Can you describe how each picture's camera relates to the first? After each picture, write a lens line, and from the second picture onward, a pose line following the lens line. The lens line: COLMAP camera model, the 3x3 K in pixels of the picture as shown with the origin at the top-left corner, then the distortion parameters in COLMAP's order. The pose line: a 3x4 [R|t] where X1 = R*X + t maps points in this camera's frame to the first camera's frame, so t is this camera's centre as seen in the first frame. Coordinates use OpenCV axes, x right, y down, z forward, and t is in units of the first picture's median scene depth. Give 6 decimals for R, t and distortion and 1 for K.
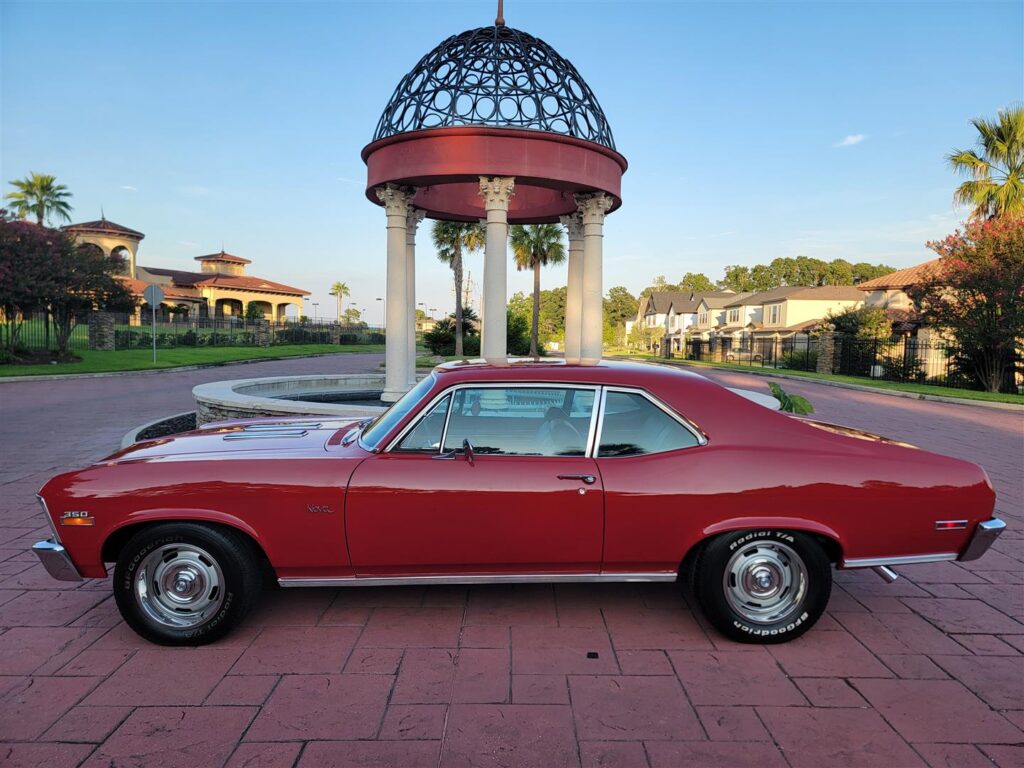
lens RADIAL K [[701.9, 0, 533.8], [0, 701.9, 404.2], [0, 0, 1]] dist [0.068744, -0.057433]
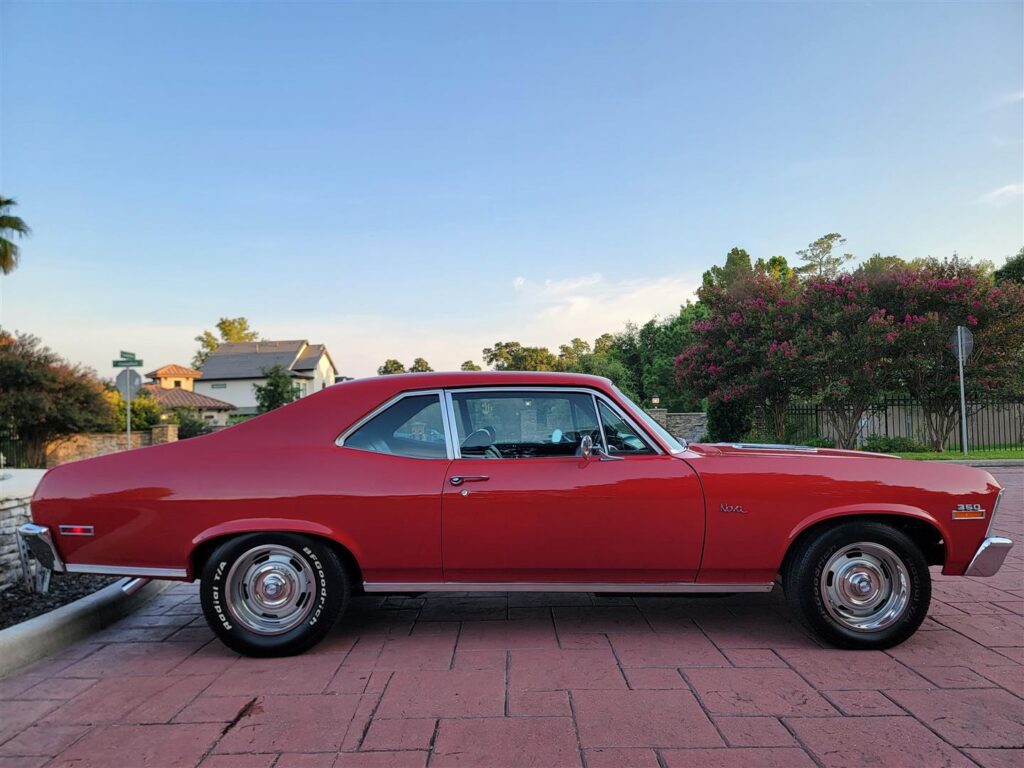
lens RADIAL K [[701.9, 0, 513.6], [0, 701.9, 390.2], [0, 0, 1]] dist [0.068744, -0.057433]
pose [[0.031240, 0.017015, 0.999367, -0.121743], [0.120769, 0.992465, -0.020673, -0.000417], [-0.992189, 0.121338, 0.028949, 0.096047]]
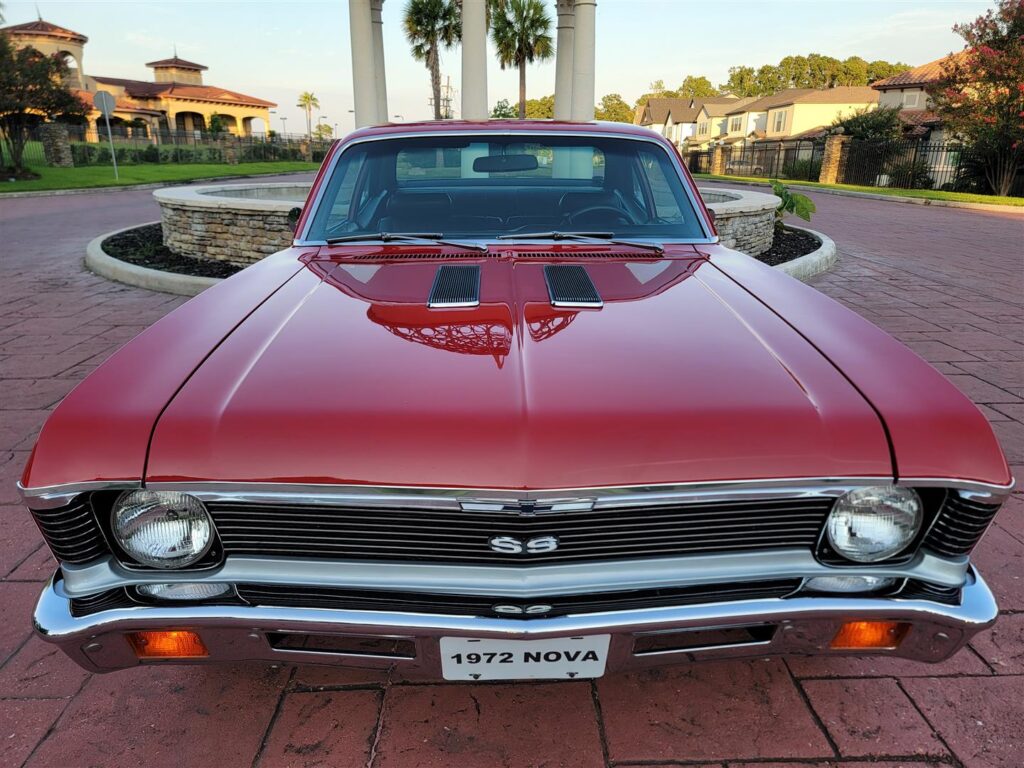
lens RADIAL K [[701.9, 0, 525.4], [0, 701.9, 410.8], [0, 0, 1]] dist [0.068744, -0.057433]
pose [[0.999872, -0.015971, 0.000675, 0.000813], [0.015298, 0.968277, 0.249412, 0.007925], [-0.004637, -0.249370, 0.968397, 0.004483]]
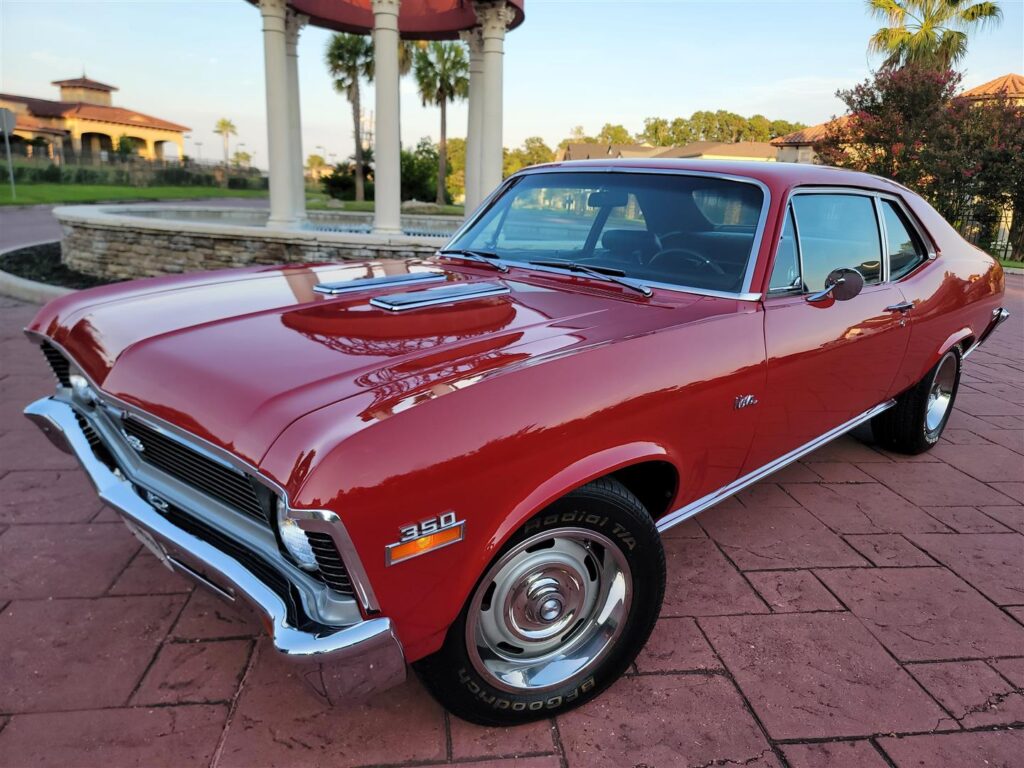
lens RADIAL K [[701.9, 0, 526.9], [0, 701.9, 410.5], [0, 0, 1]] dist [0.068744, -0.057433]
pose [[0.993662, -0.008957, 0.112052, 0.005776], [-0.014008, 0.979183, 0.202494, 0.009657], [-0.111534, -0.202780, 0.972852, -0.005601]]
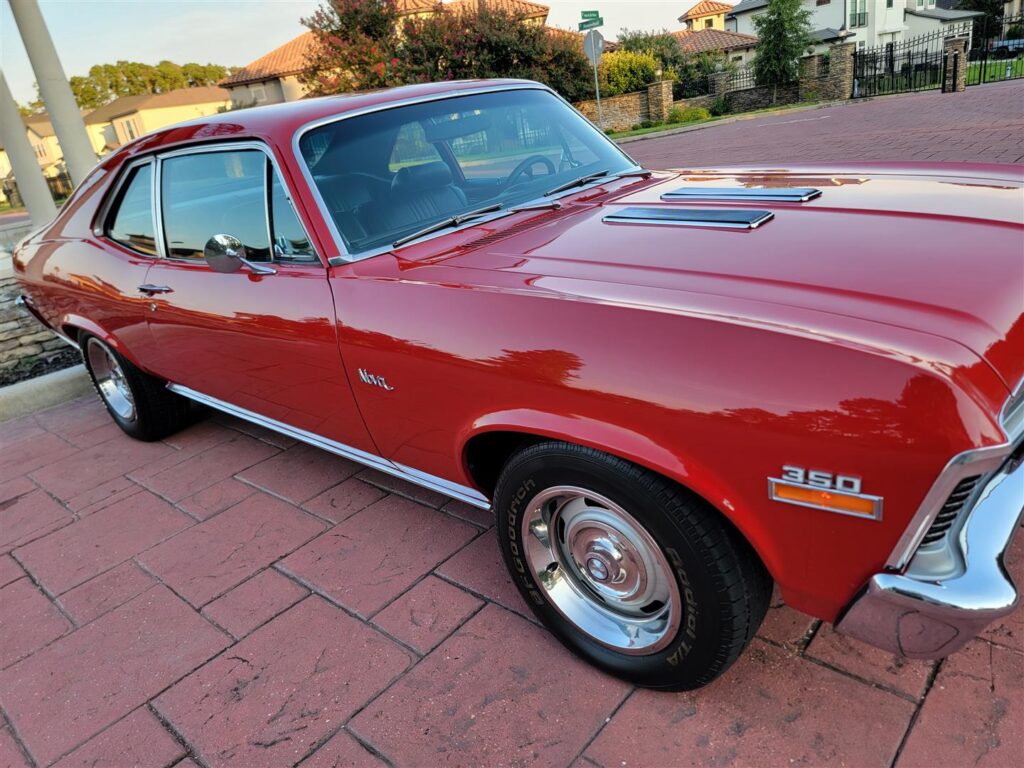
lens RADIAL K [[701.9, 0, 518.1], [0, 701.9, 397.0], [0, 0, 1]] dist [0.068744, -0.057433]
pose [[0.677285, -0.391658, 0.622807, -0.050787], [0.233216, 0.917161, 0.323150, 0.004132], [-0.697779, -0.073616, 0.712521, 0.028360]]
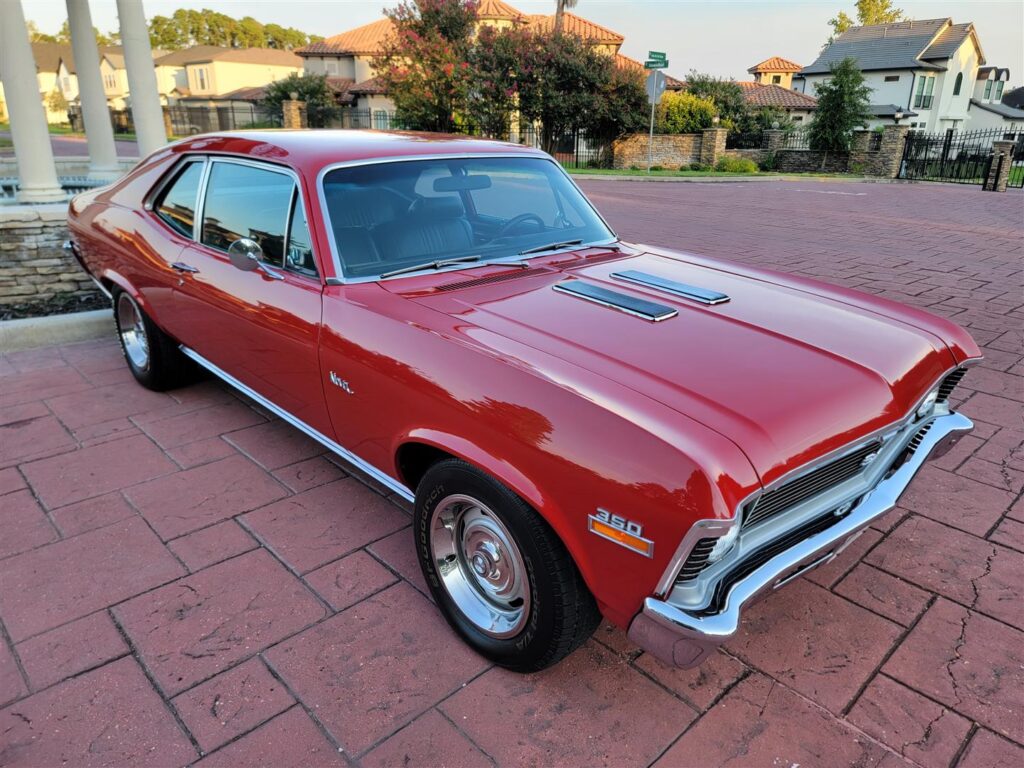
lens RADIAL K [[701.9, 0, 527.4], [0, 701.9, 380.6], [0, 0, 1]] dist [0.068744, -0.057433]
pose [[0.738911, -0.240073, 0.629584, -0.052987], [0.062014, 0.954638, 0.291239, -0.000530], [-0.670943, -0.176157, 0.720280, 0.015298]]
